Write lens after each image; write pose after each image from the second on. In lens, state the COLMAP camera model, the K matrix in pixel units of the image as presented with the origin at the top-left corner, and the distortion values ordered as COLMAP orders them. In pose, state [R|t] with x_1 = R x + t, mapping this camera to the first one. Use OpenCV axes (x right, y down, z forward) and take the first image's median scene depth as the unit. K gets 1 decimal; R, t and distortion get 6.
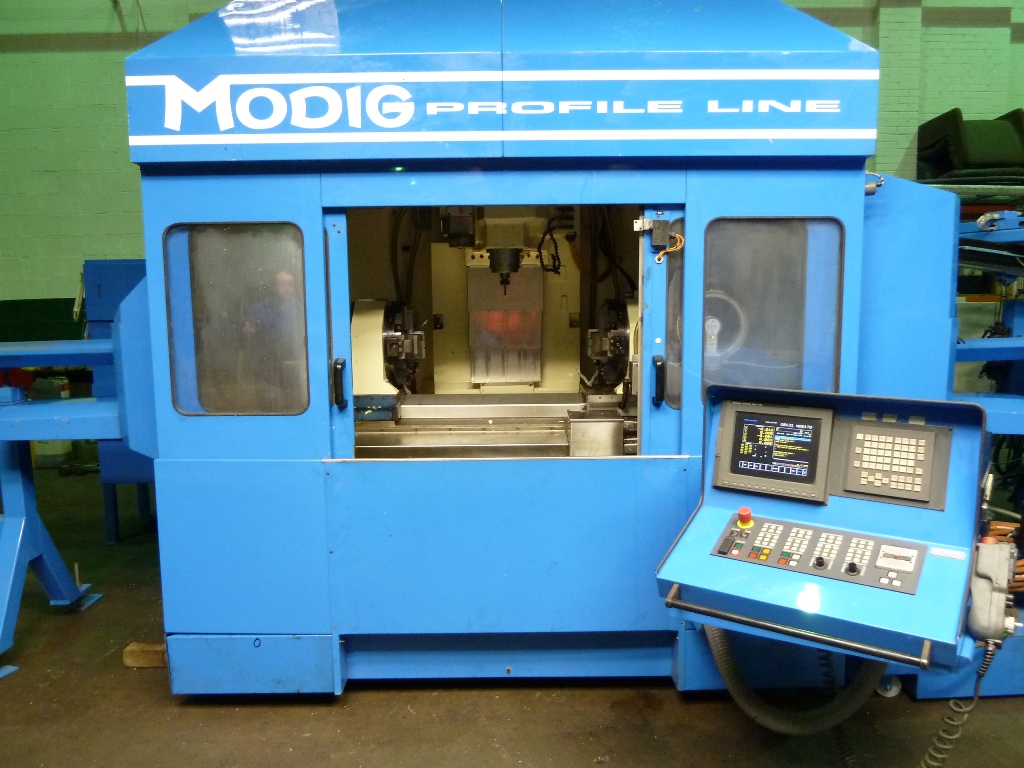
lens RADIAL K [[766.7, 0, 512.0], [0, 766.7, 384.0], [0, 0, 1]] dist [-0.034310, 0.003729]
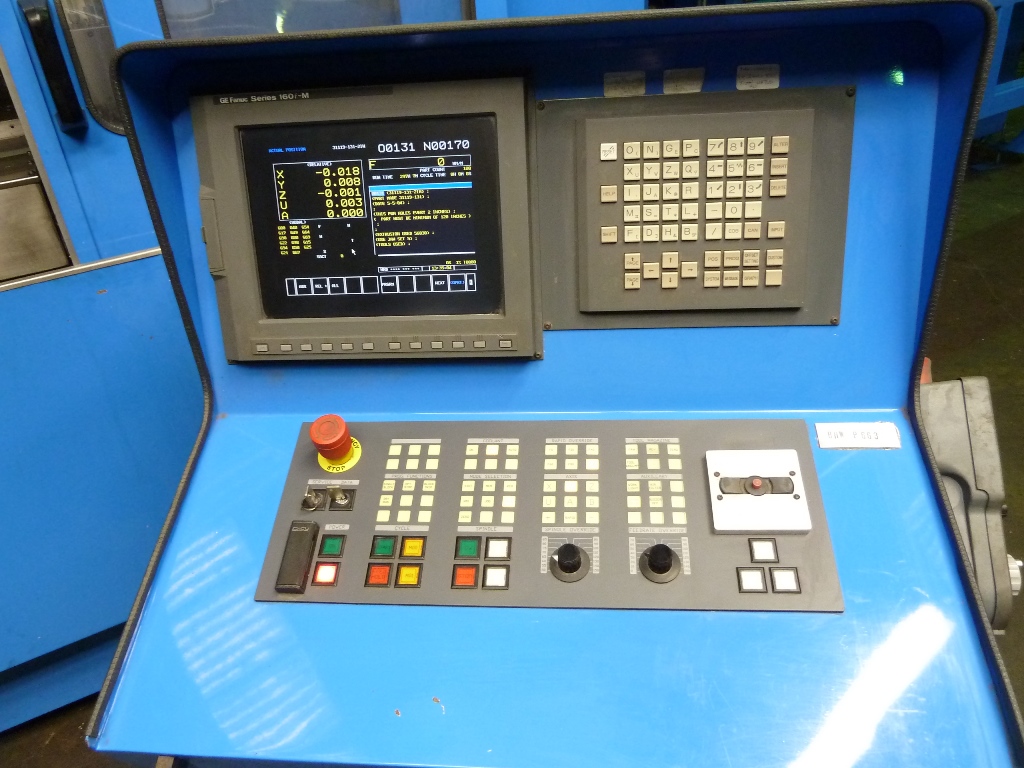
lens RADIAL K [[766.7, 0, 512.0], [0, 766.7, 384.0], [0, 0, 1]] dist [-0.034310, 0.003729]
pose [[0.863397, -0.300710, 0.405116, 0.239787], [0.125924, 0.905993, 0.404129, 0.019488], [-0.488558, -0.297910, 0.820098, 0.676422]]
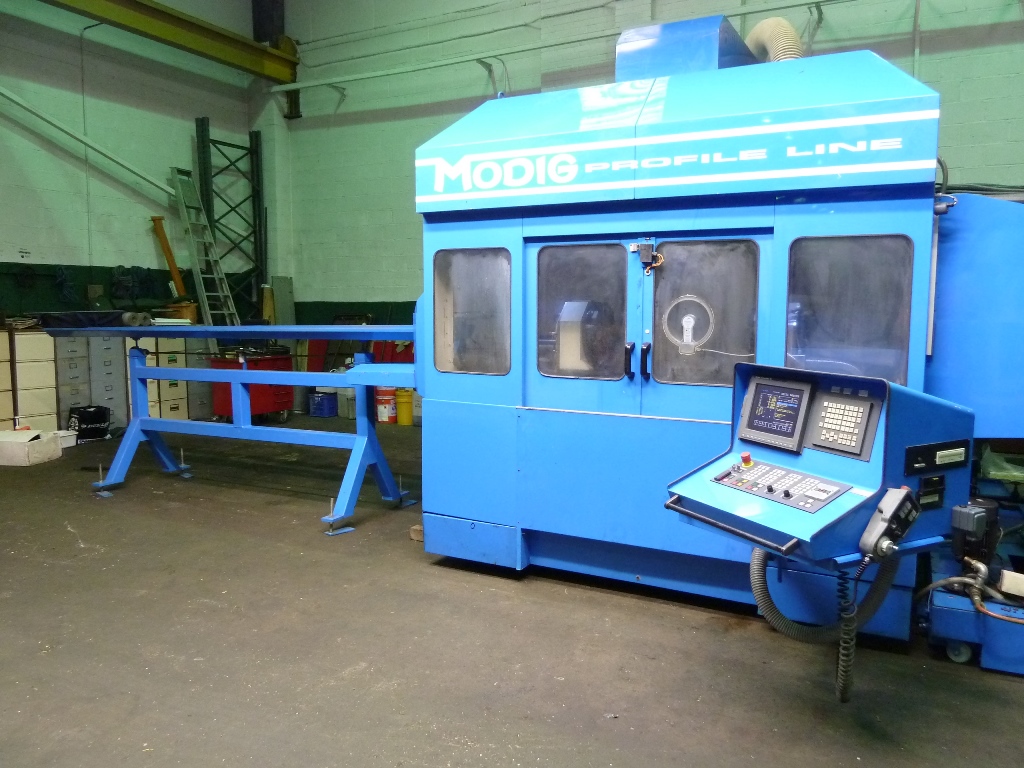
lens RADIAL K [[759.1, 0, 512.0], [0, 759.1, 384.0], [0, 0, 1]] dist [-0.048396, -0.001194]
pose [[0.878594, 0.062052, -0.473521, 0.563480], [-0.067062, 0.997729, 0.006316, 0.059181], [0.472837, 0.026206, 0.880760, -0.387370]]
